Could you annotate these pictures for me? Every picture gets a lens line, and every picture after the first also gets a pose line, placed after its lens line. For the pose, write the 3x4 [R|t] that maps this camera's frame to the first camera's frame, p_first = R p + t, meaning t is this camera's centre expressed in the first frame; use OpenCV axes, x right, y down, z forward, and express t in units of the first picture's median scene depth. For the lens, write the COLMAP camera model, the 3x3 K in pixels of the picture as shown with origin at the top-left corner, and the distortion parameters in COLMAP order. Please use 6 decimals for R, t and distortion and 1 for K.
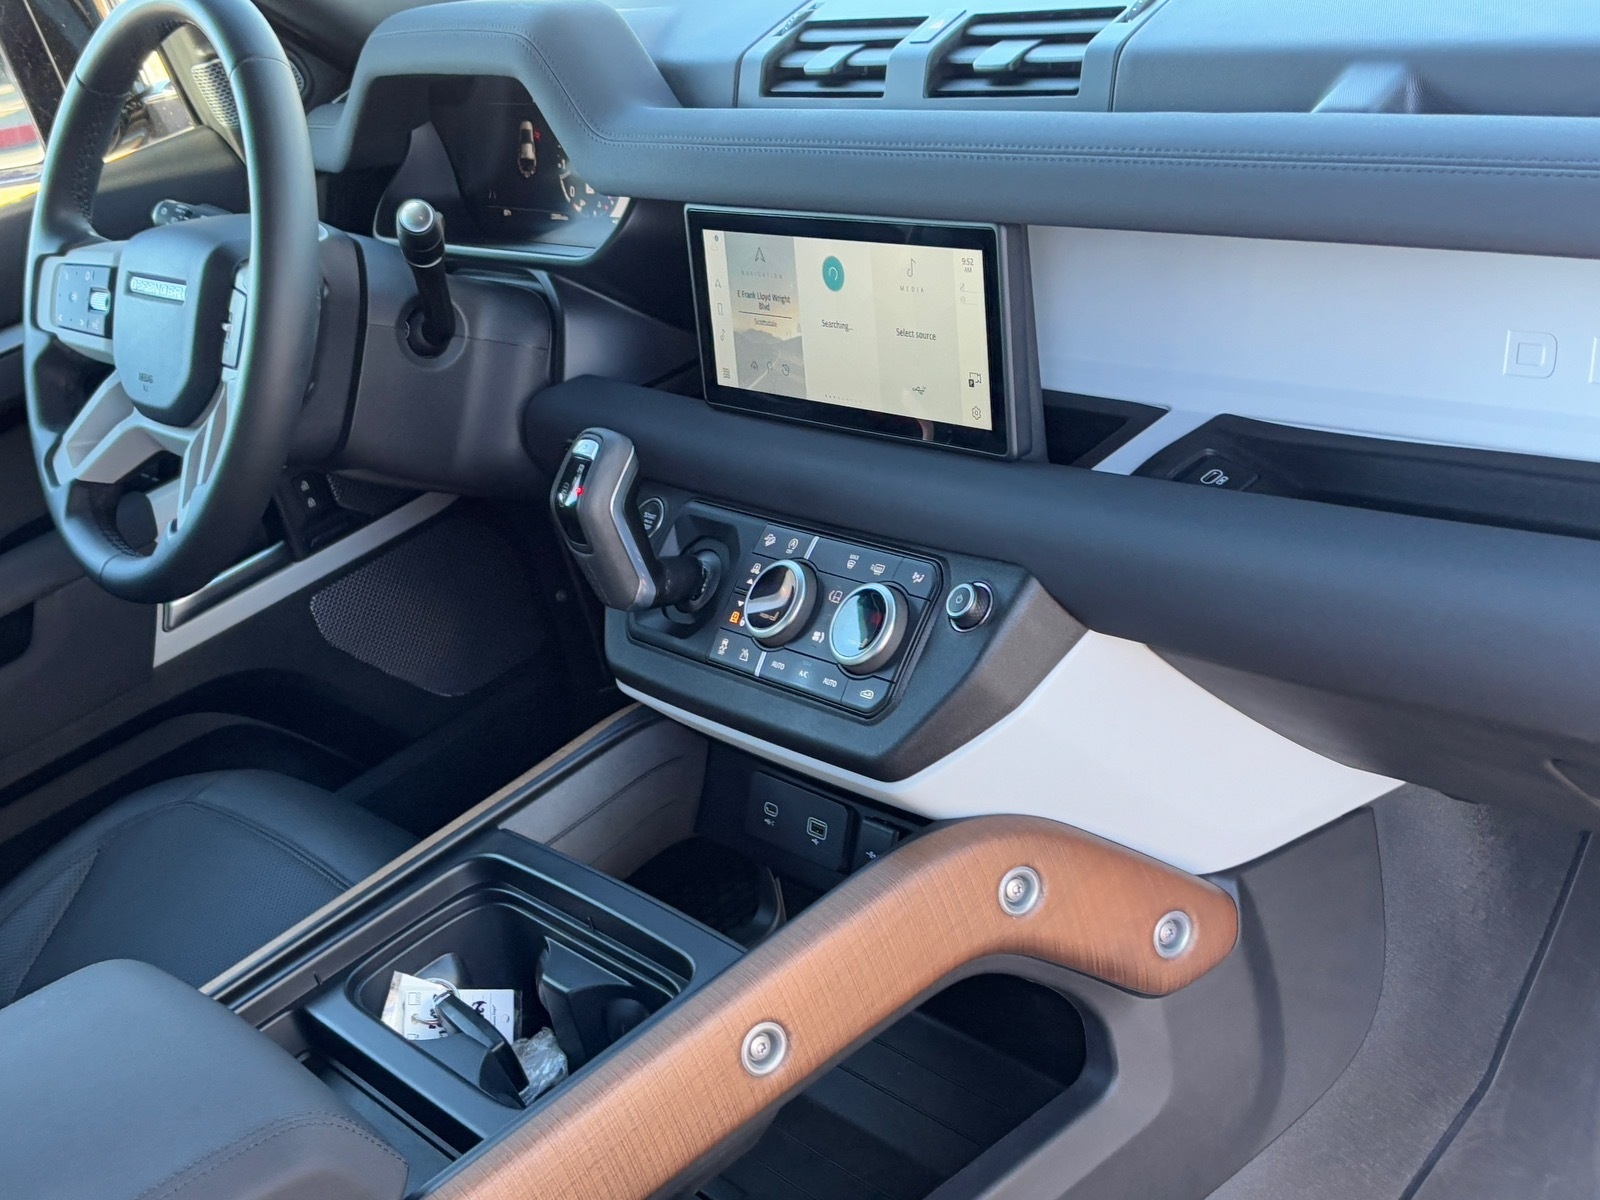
lens RADIAL K [[2180.0, 0, 809.3], [0, 2180.0, 606.1], [0, 0, 1]] dist [0.276421, -0.921570]
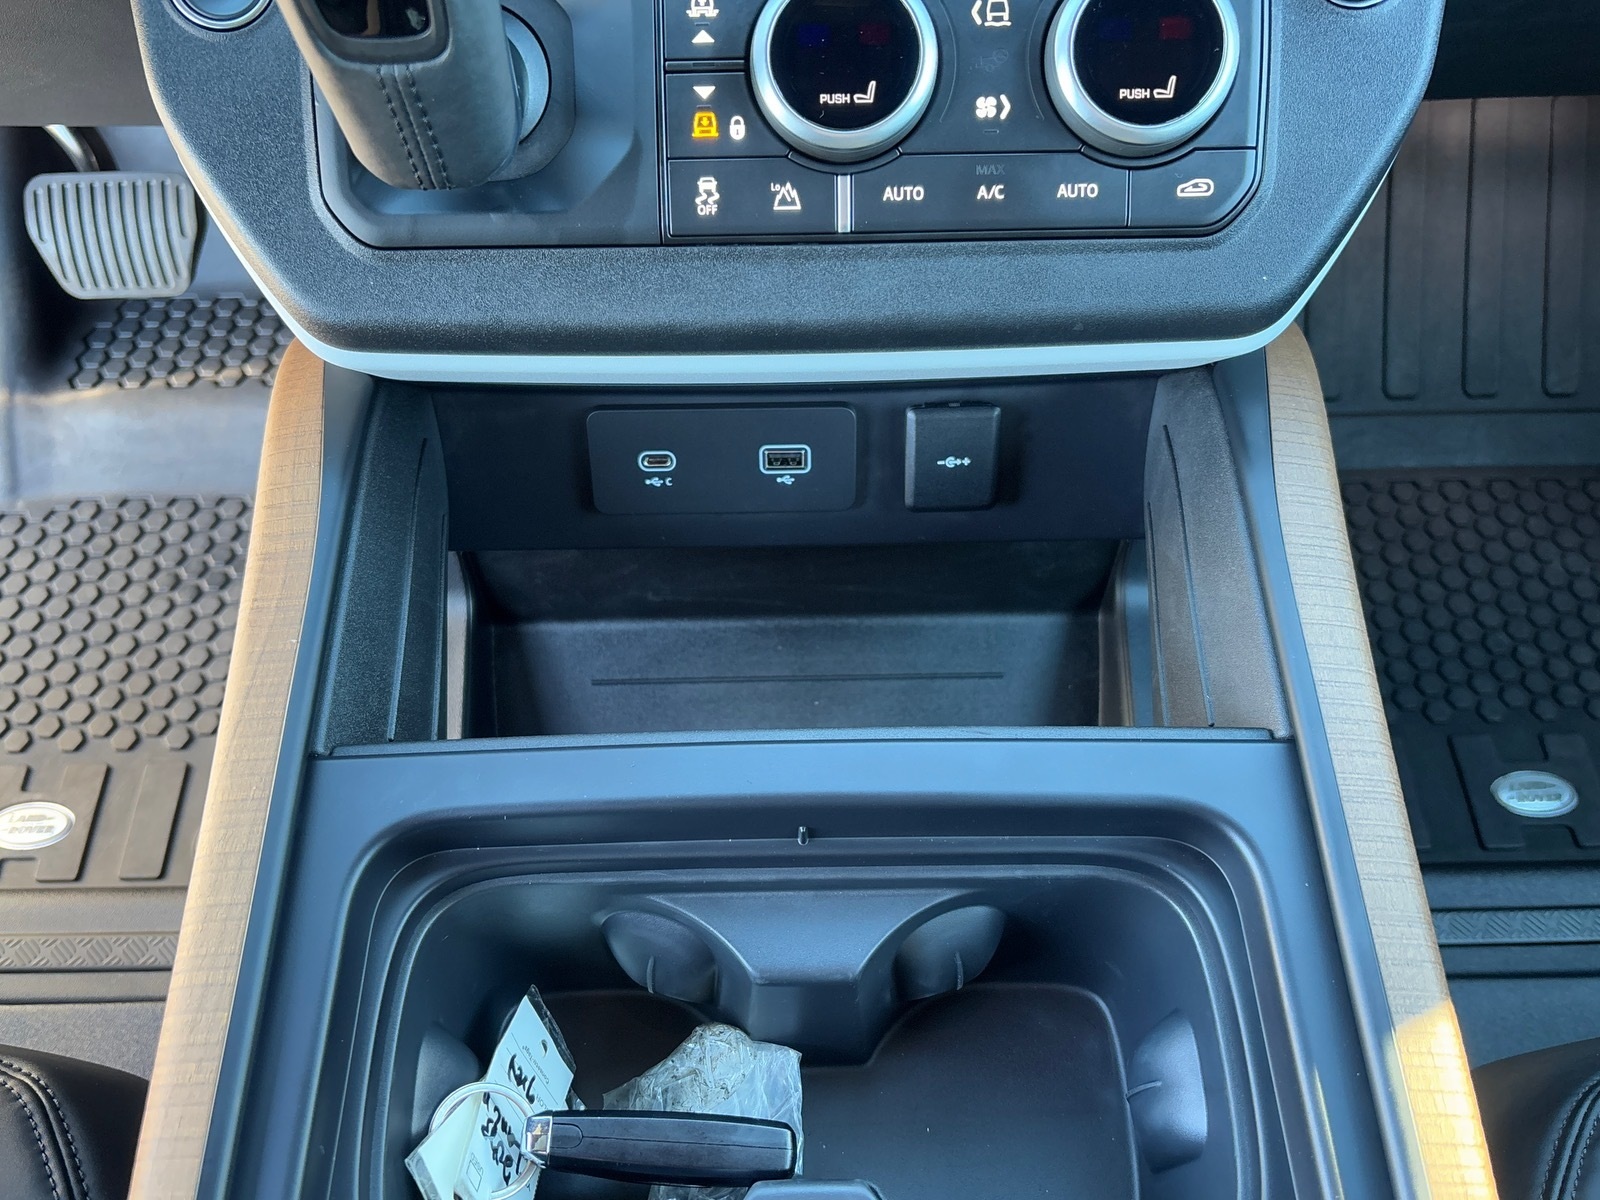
lens RADIAL K [[1379.8, 0, 792.4], [0, 1379.8, 601.3], [0, 0, 1]] dist [-0.011772, -0.002804]
pose [[0.606530, -0.487457, 0.628098, -0.252373], [0.192565, 0.856546, 0.478798, -0.044213], [-0.771388, -0.169456, 0.613388, 0.776345]]
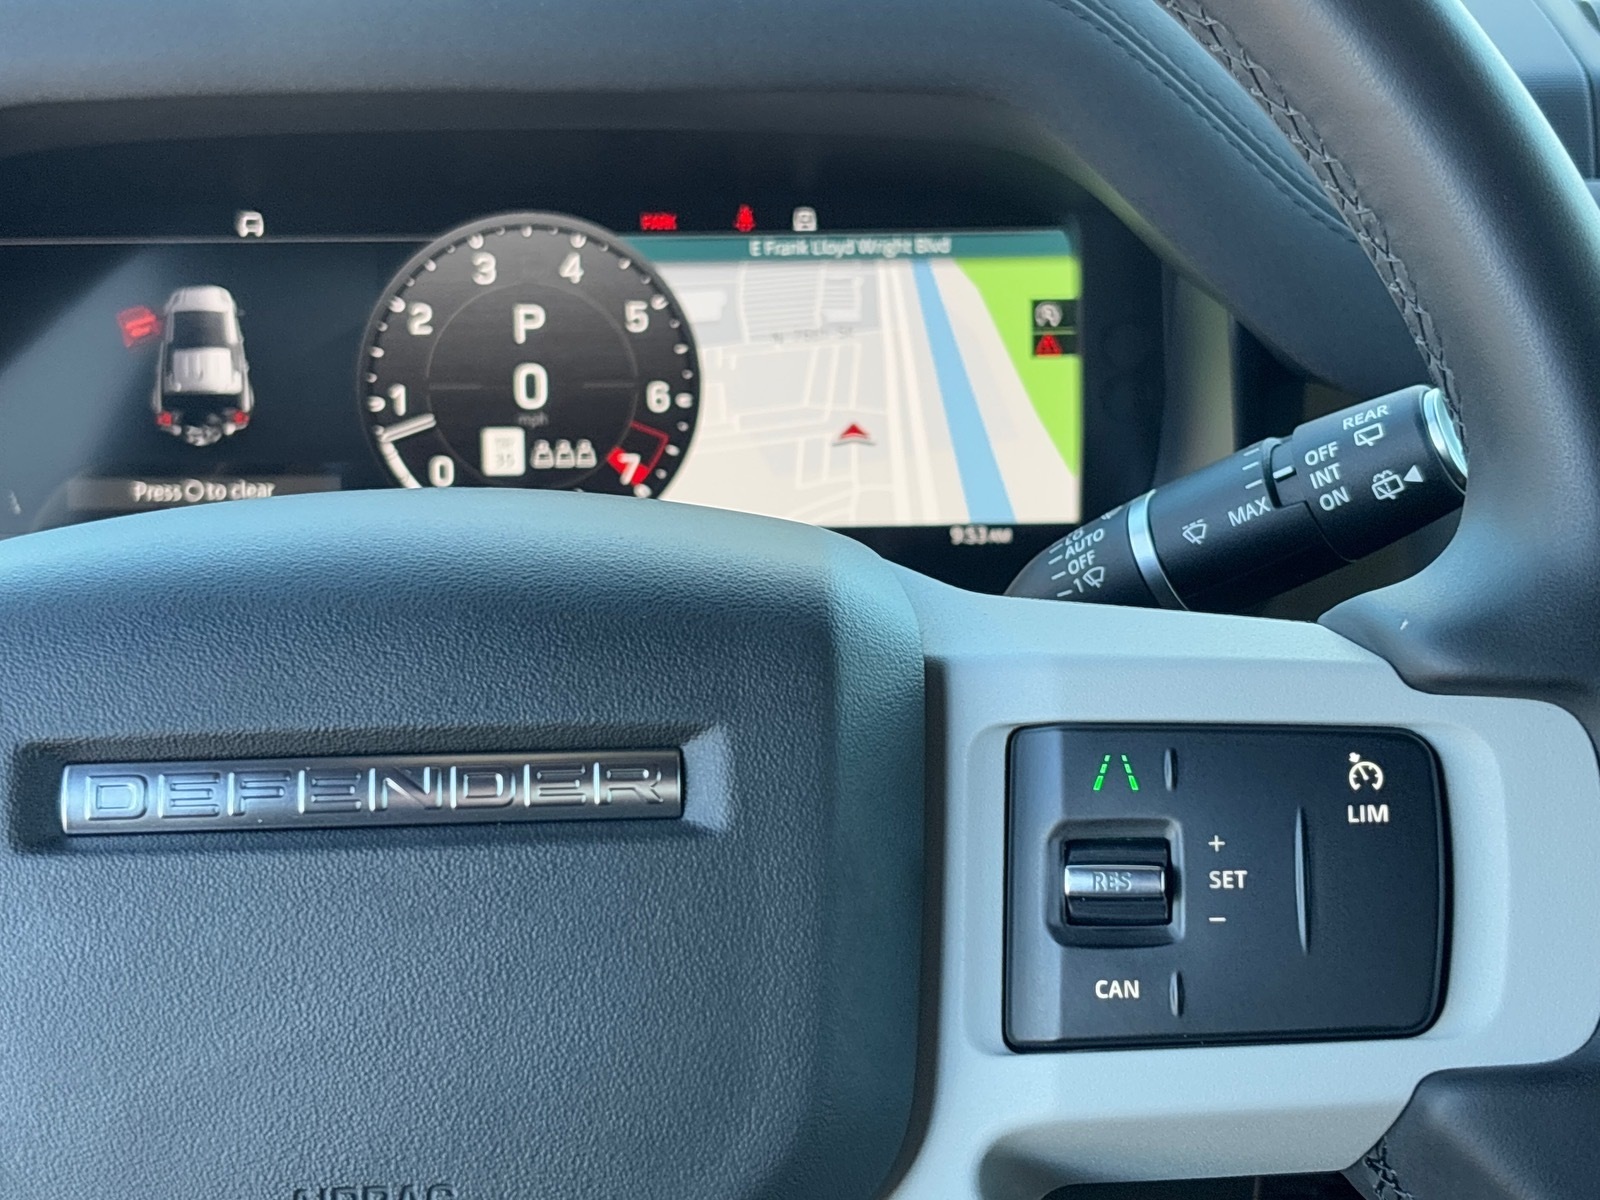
lens RADIAL K [[2645.0, 0, 849.9], [0, 2645.0, 618.4], [0, 0, 1]] dist [0.250671, -1.224789]
pose [[0.571586, -0.034572, 0.819814, -0.546080], [0.201573, 0.974412, -0.099448, -0.138299], [-0.795398, 0.222095, 0.563929, 0.904648]]
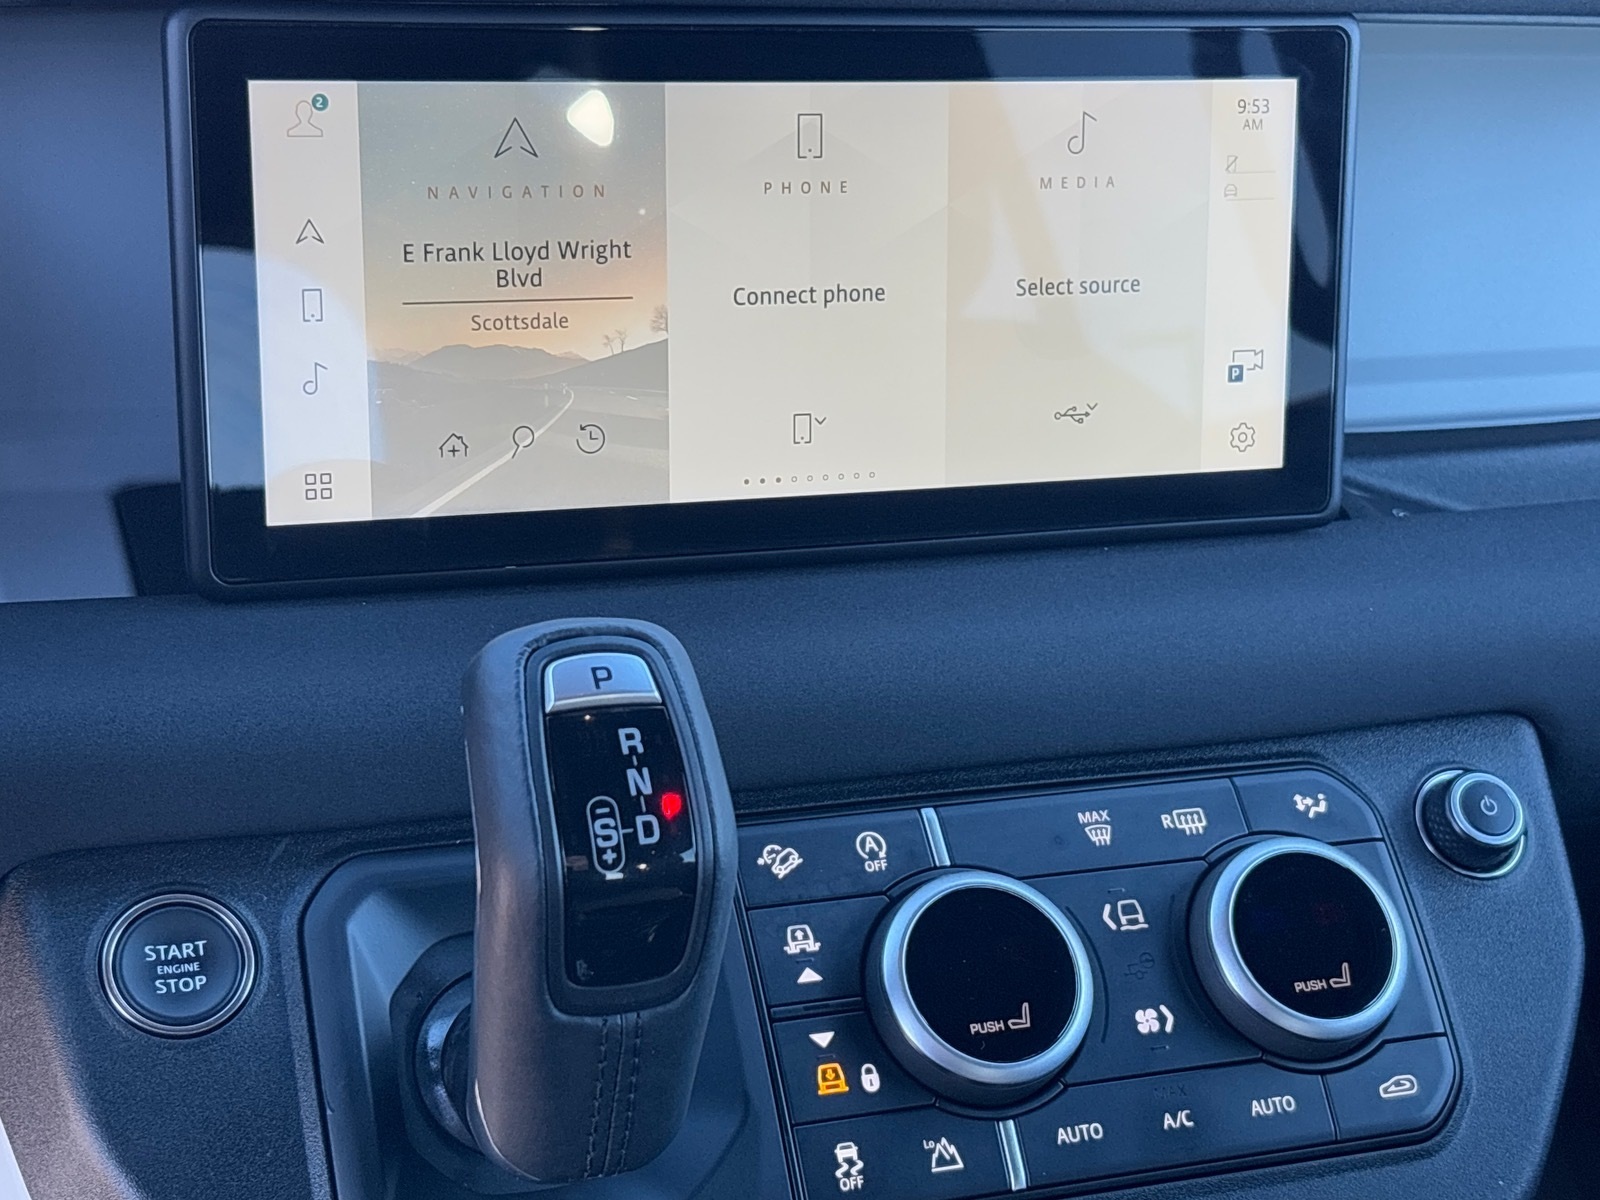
lens RADIAL K [[2743.0, 0, 822.6], [0, 2743.0, 592.9], [0, 0, 1]] dist [0.294420, -1.349400]
pose [[0.292125, -0.094261, 0.951723, -0.460404], [0.250442, 0.967945, 0.018997, -0.081556], [-0.923007, 0.232802, 0.306368, 0.827287]]
